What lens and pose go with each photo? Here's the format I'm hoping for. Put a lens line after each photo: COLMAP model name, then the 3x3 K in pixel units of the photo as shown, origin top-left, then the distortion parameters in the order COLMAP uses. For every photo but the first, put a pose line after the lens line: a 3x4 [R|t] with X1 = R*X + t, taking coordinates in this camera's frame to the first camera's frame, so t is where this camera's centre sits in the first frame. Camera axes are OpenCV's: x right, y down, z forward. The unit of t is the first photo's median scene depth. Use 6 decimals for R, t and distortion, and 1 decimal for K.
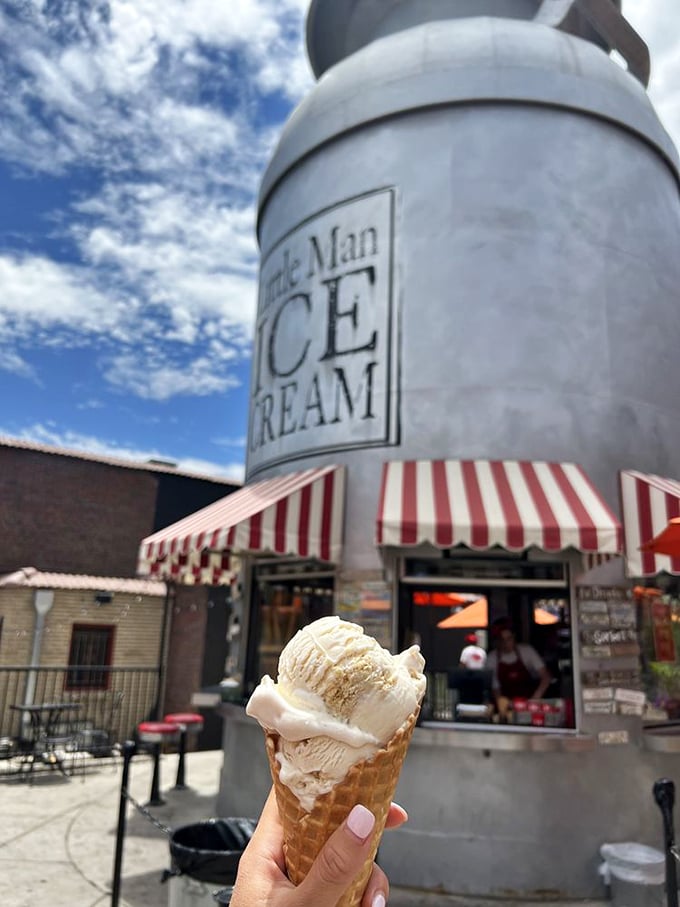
lens RADIAL K [[712.1, 0, 340.0], [0, 712.1, 453.5], [0, 0, 1]] dist [0.193162, -0.353066]
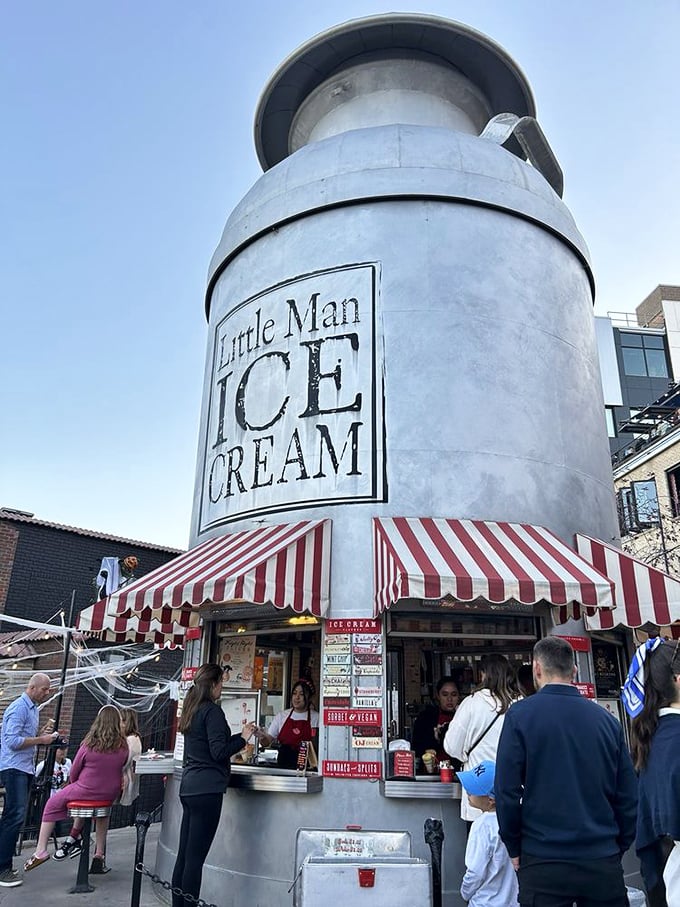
lens RADIAL K [[712.1, 0, 340.0], [0, 712.1, 453.5], [0, 0, 1]] dist [0.193162, -0.353066]
pose [[0.972170, 0.057403, 0.227136, -0.210946], [-0.038108, 0.995352, -0.088446, 0.011515], [-0.231157, 0.077328, 0.969838, -0.009641]]
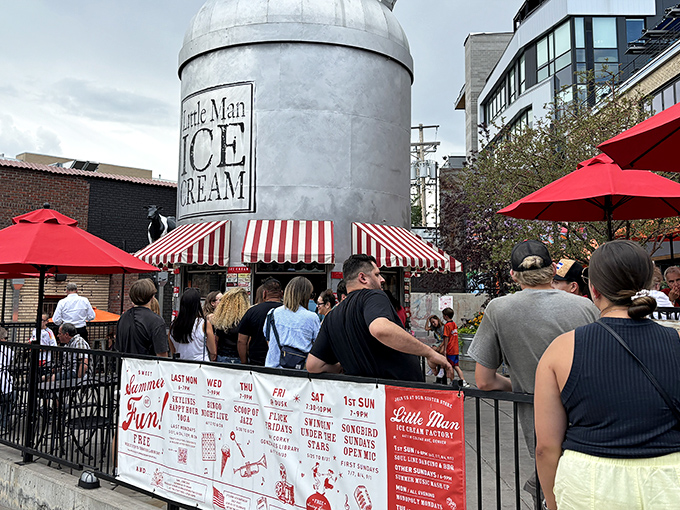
lens RADIAL K [[768.5, 0, 302.4], [0, 768.5, 197.2], [0, 0, 1]] dist [0.395455, -0.000587]
pose [[0.996795, -0.009970, 0.079378, 0.038704], [0.000966, 0.993632, 0.112673, -0.302209], [-0.079996, -0.112235, 0.990456, -1.256183]]
